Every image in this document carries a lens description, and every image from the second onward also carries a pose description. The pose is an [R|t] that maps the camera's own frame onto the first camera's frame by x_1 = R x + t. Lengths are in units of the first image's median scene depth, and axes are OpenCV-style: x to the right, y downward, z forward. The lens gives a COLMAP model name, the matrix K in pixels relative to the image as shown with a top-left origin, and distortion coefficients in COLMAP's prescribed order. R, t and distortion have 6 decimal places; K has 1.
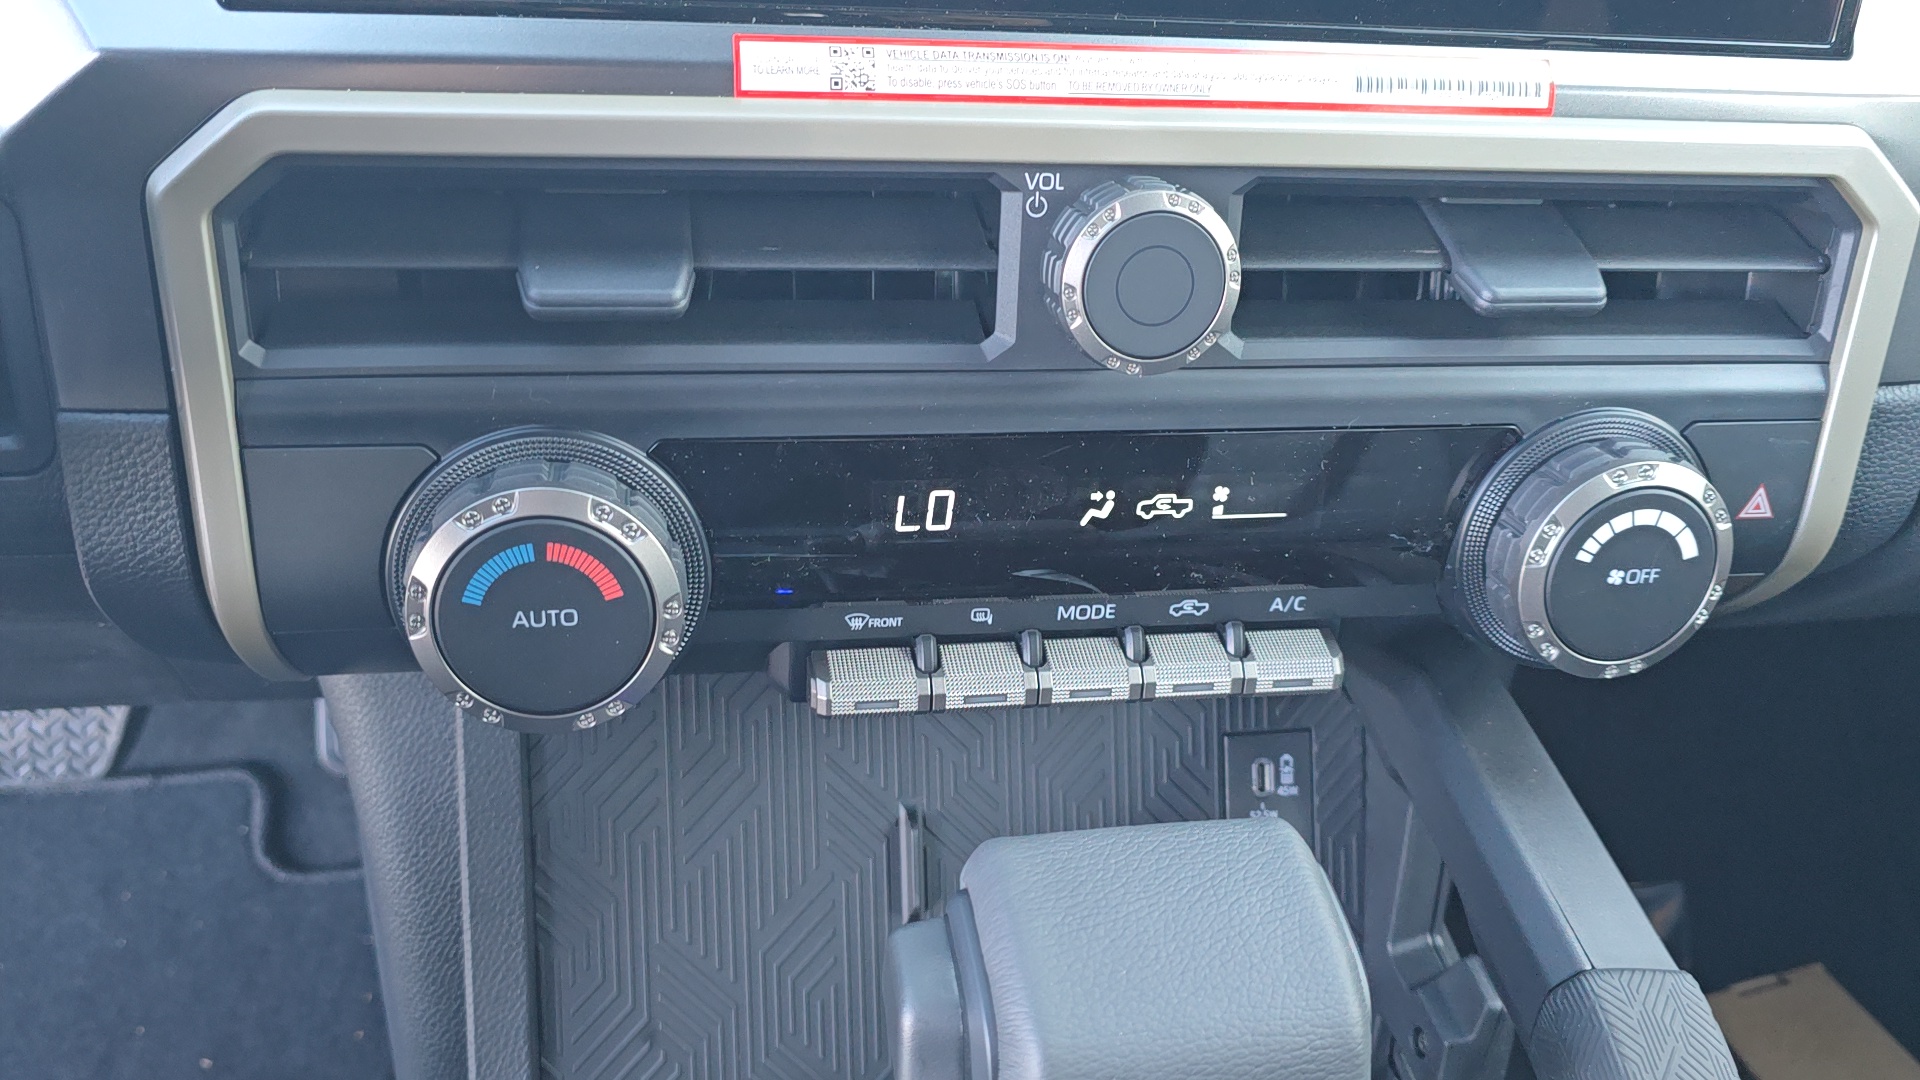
lens RADIAL K [[1587.7, 0, 991.7], [0, 1587.7, 510.0], [0, 0, 1]] dist [0.000365, 0.002671]
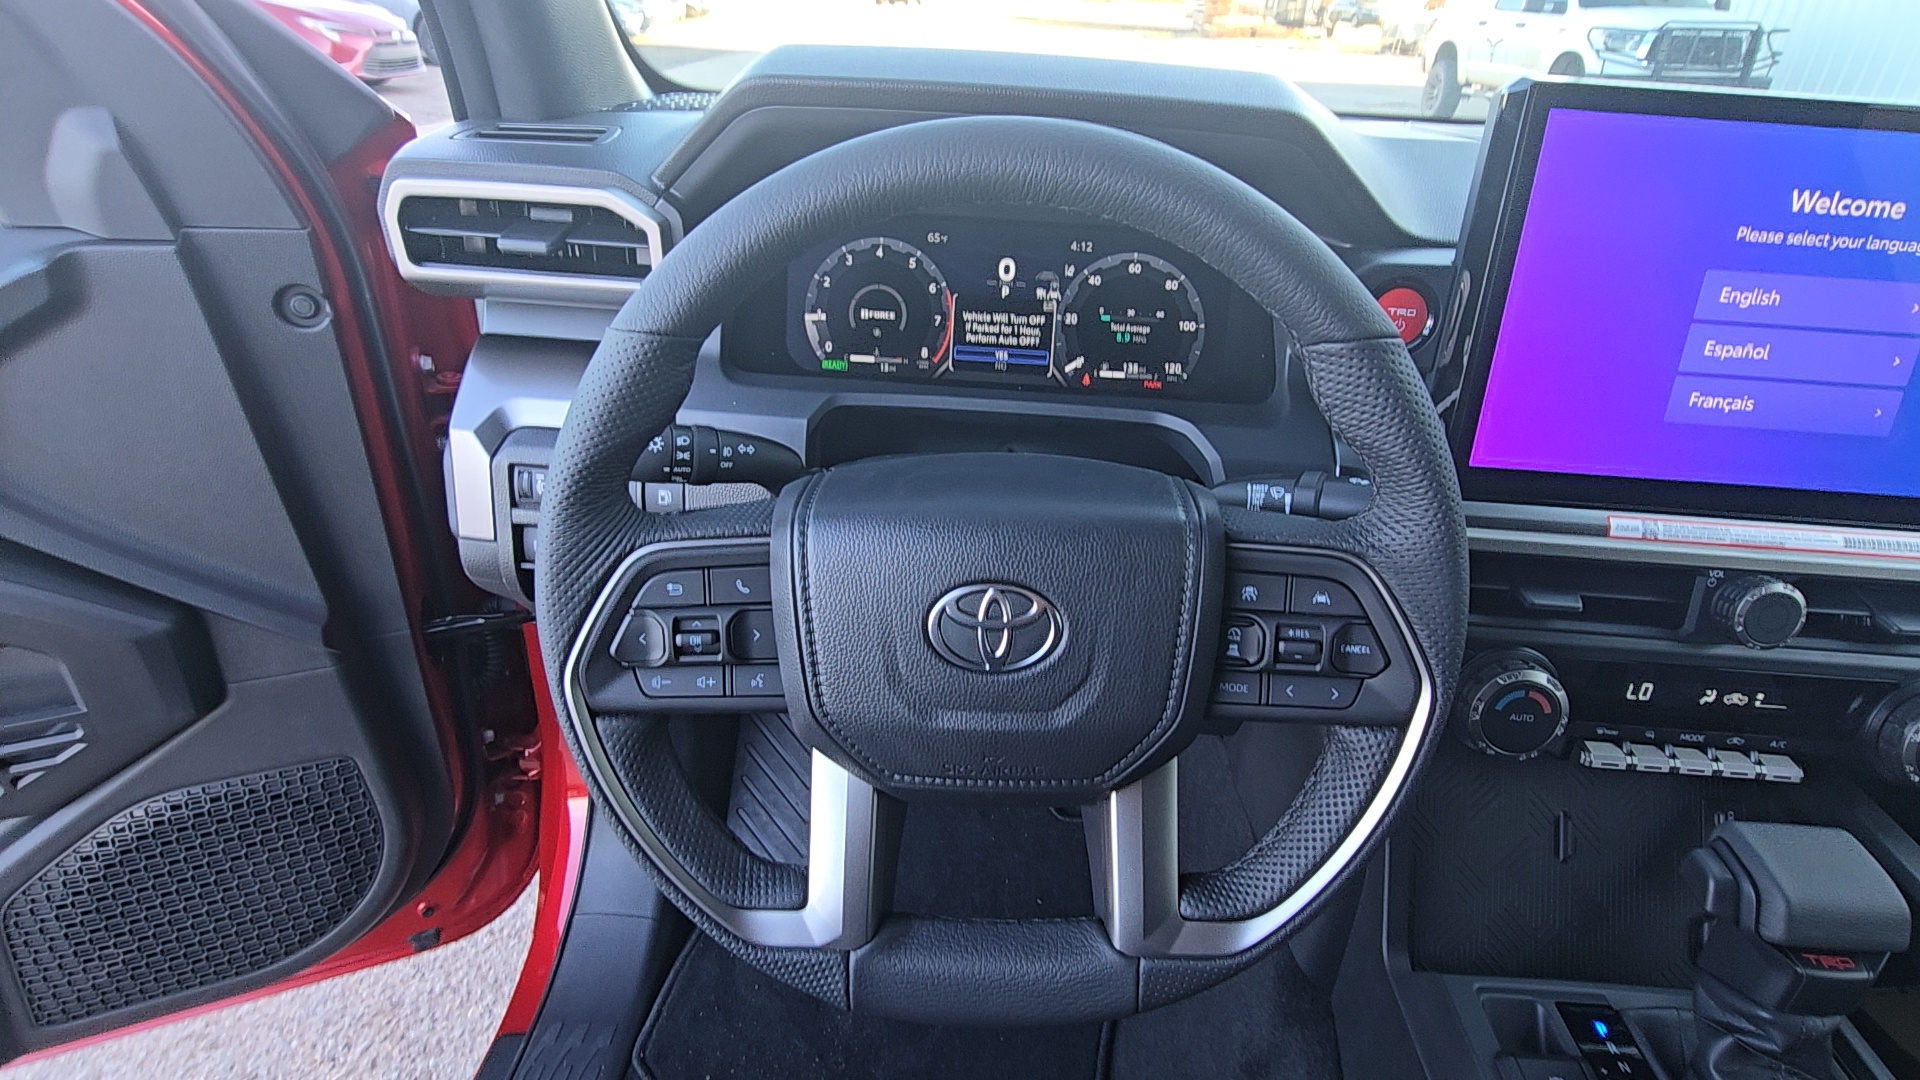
lens RADIAL K [[962.2, 0, 973.8], [0, 962.2, 547.8], [0, 0, 1]] dist [-0.005762, 0.005703]
pose [[0.975372, 0.077772, -0.206400, -0.780416], [-0.099387, 0.990359, -0.096499, 0.027657], [0.196905, 0.114636, 0.973698, -0.753313]]
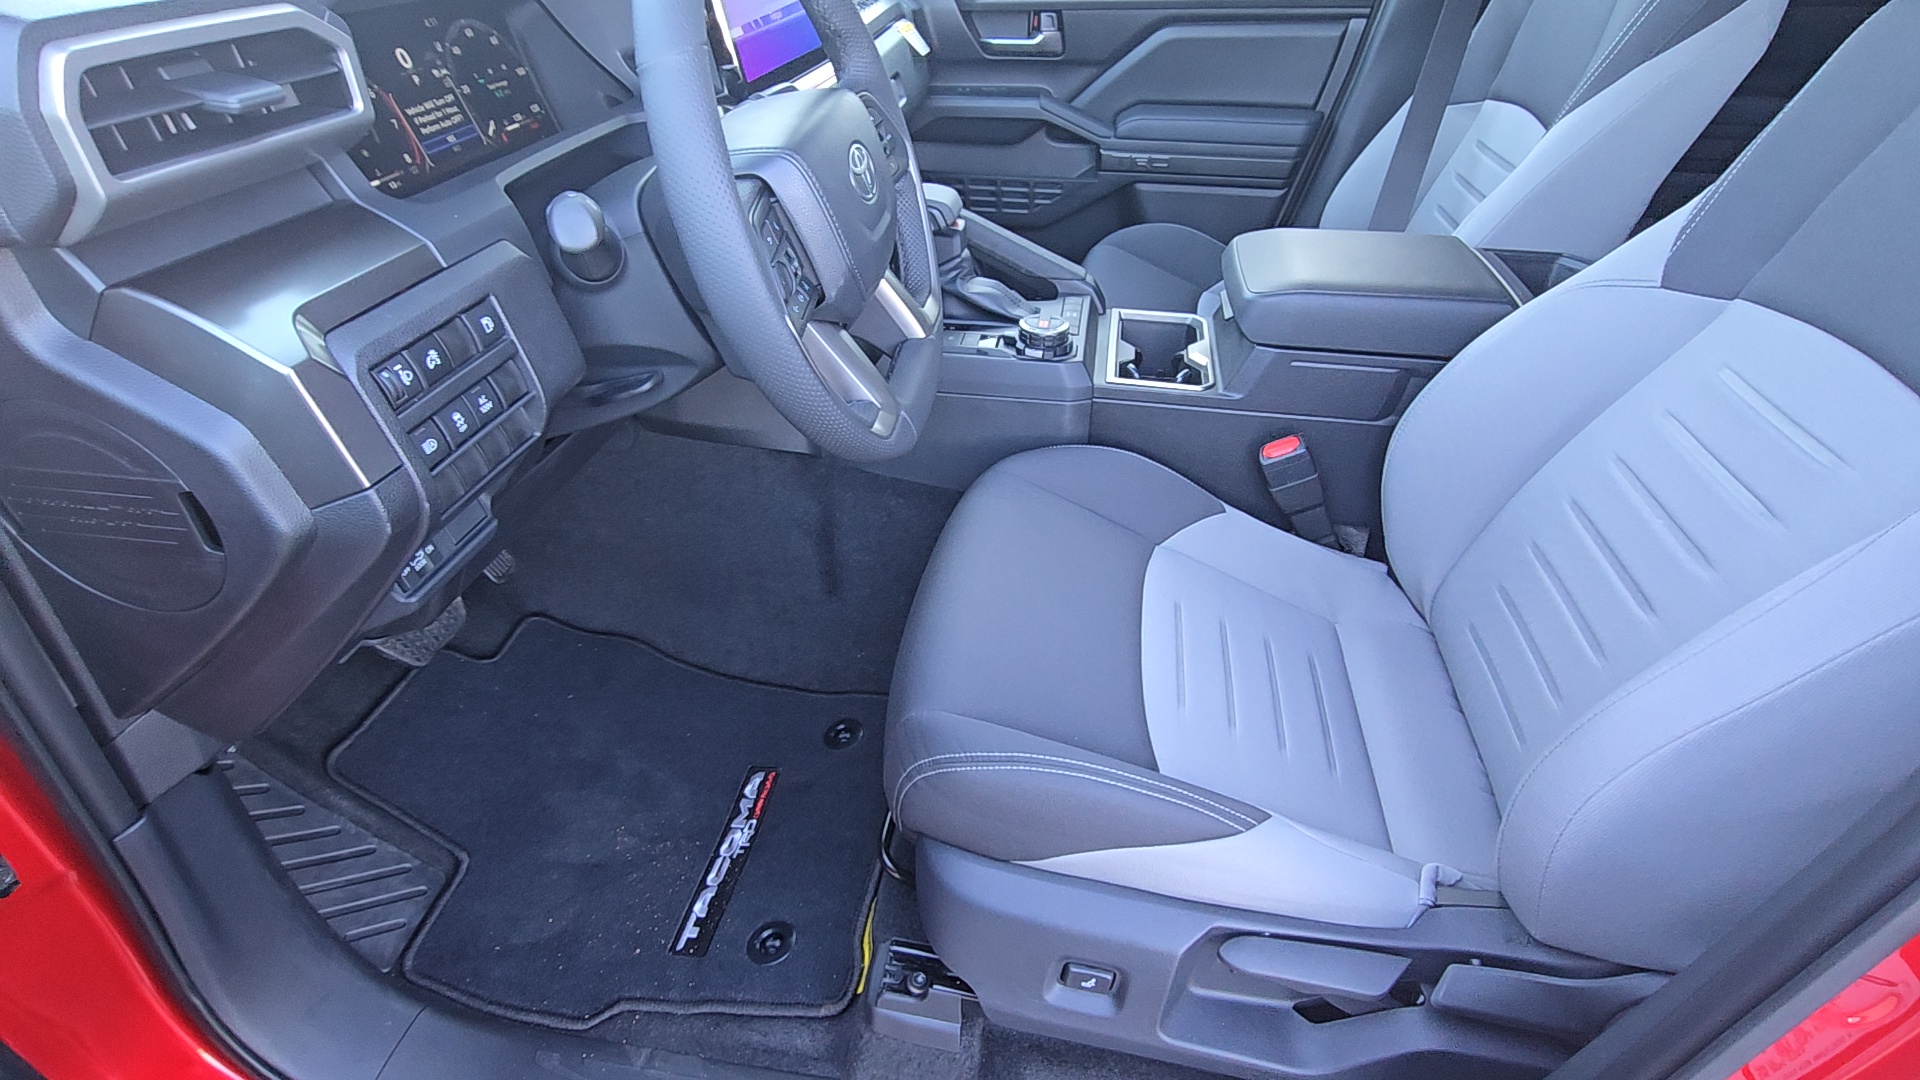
lens RADIAL K [[962.2, 0, 965.4], [0, 962.2, 553.2], [0, 0, 1]] dist [-0.005762, 0.005703]
pose [[0.326622, -0.613301, 0.719152, -2.737883], [0.557371, 0.739483, 0.377495, -0.039529], [-0.763319, 0.277536, 0.583367, -0.738216]]
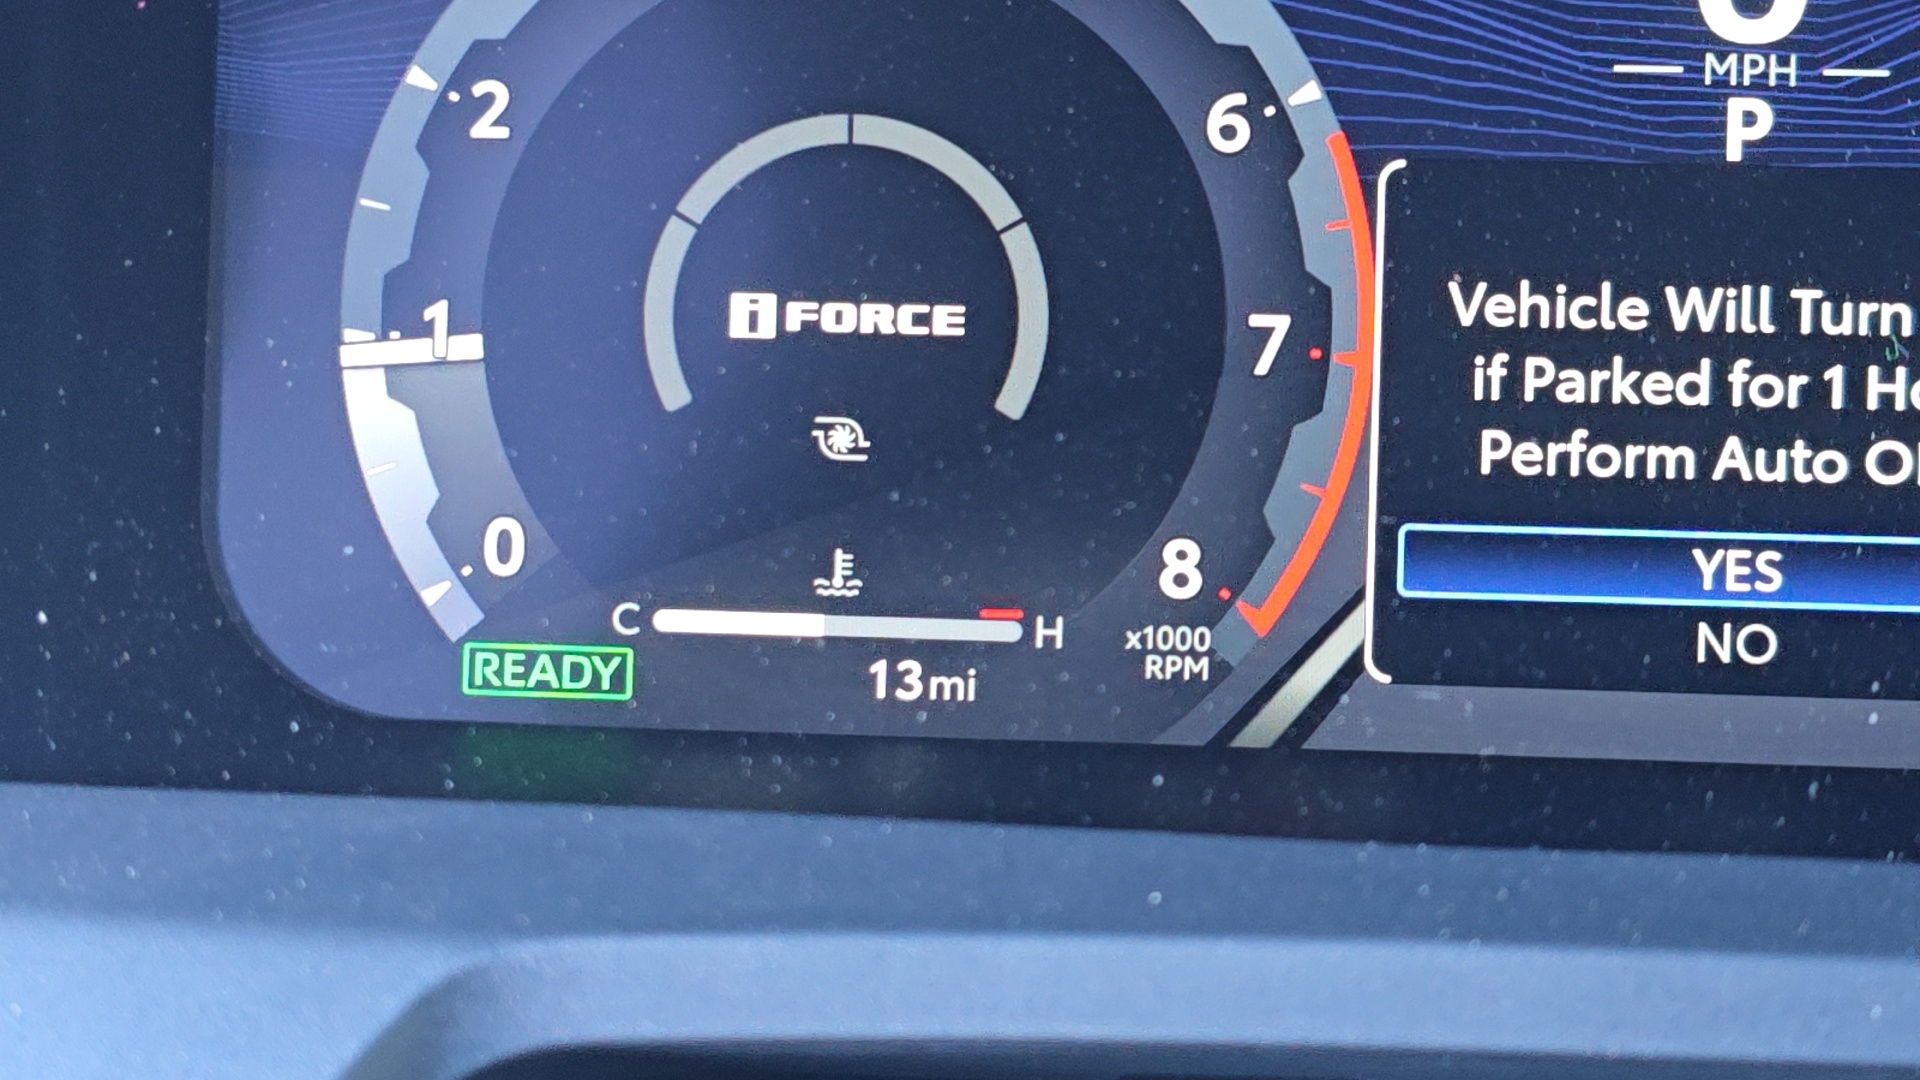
lens RADIAL K [[1587.7, 0, 964.1], [0, 1587.7, 544.5], [0, 0, 1]] dist [0.000365, 0.002671]
pose [[0.974053, 0.006895, -0.226216, -1.238346], [-0.072037, 0.956996, -0.281014, -0.389382], [0.214550, 0.290018, 0.932662, 0.556300]]
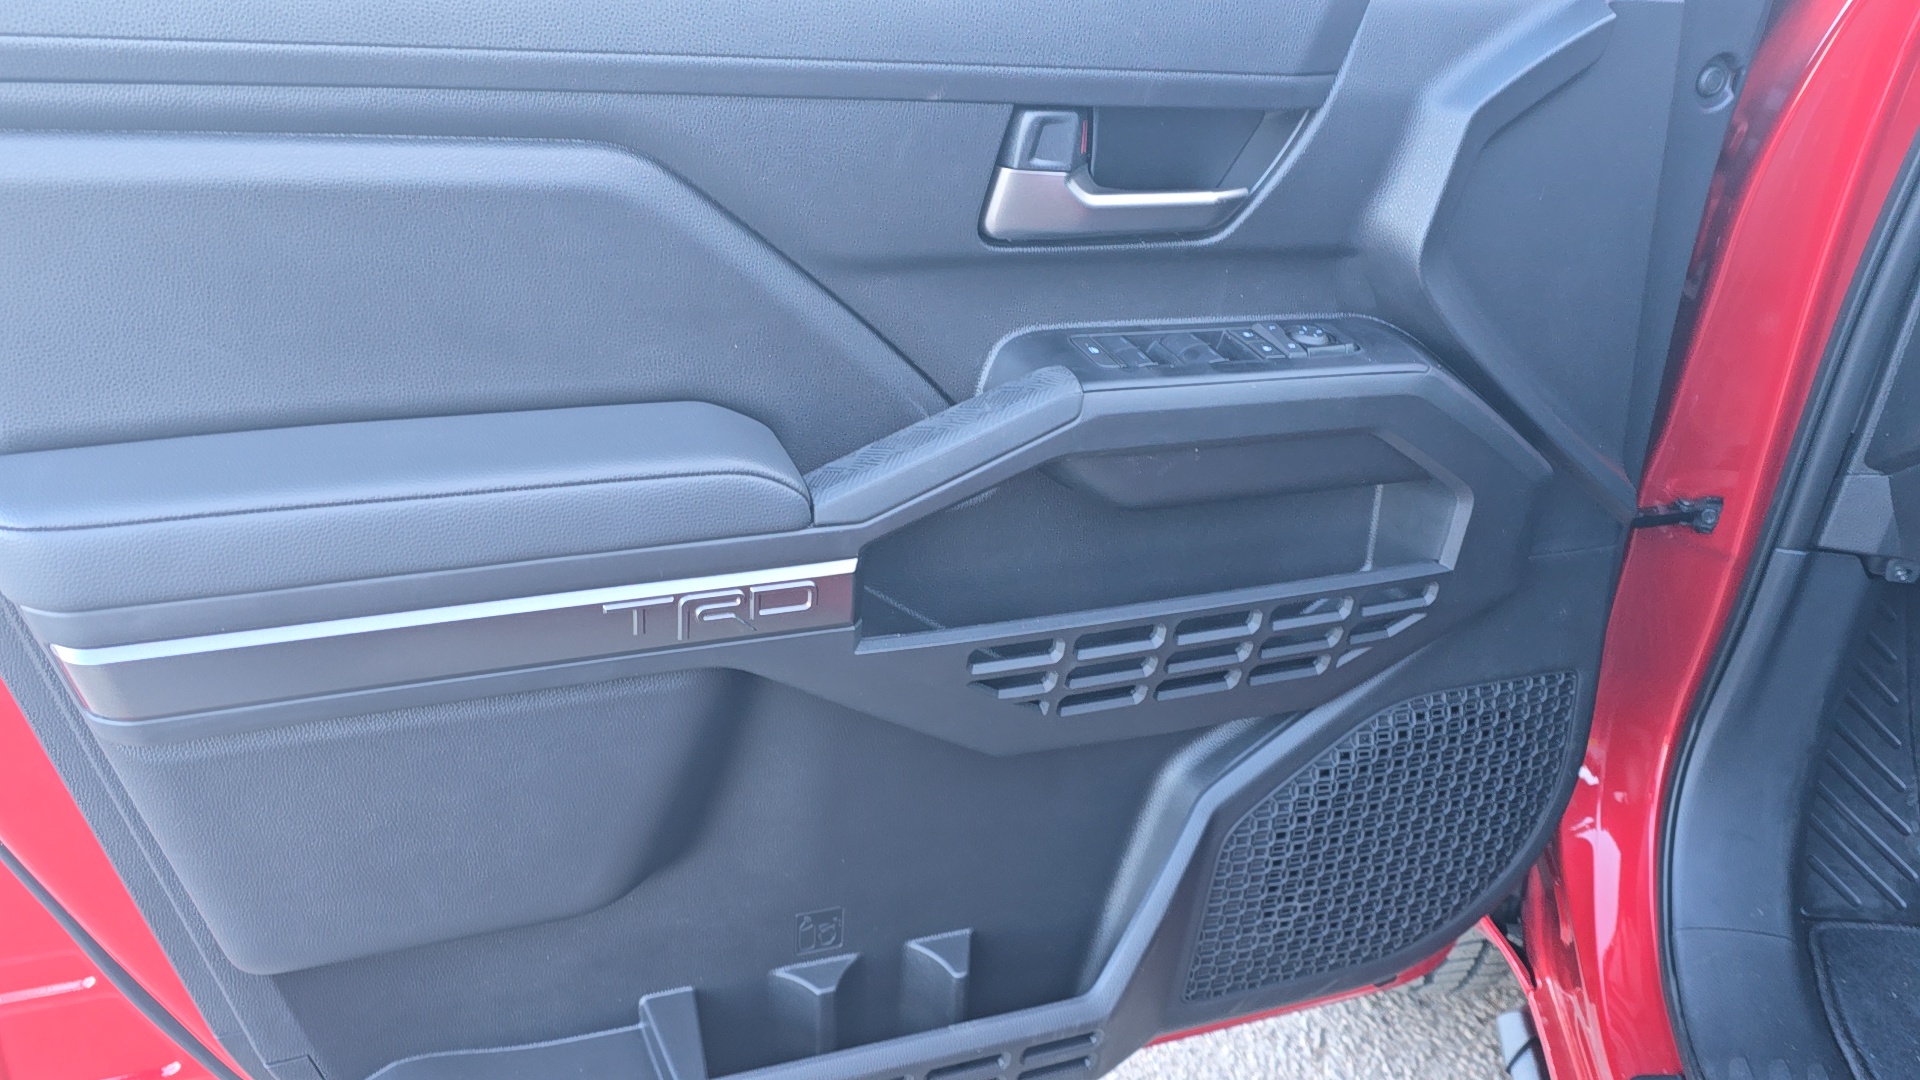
lens RADIAL K [[1587.7, 0, 968.9], [0, 1587.7, 540.6], [0, 0, 1]] dist [0.000365, 0.002671]
pose [[0.956414, 0.086675, -0.278854, -2.973494], [-0.130391, 0.981208, -0.142230, 0.781613], [0.261286, 0.172391, 0.949743, -1.883584]]
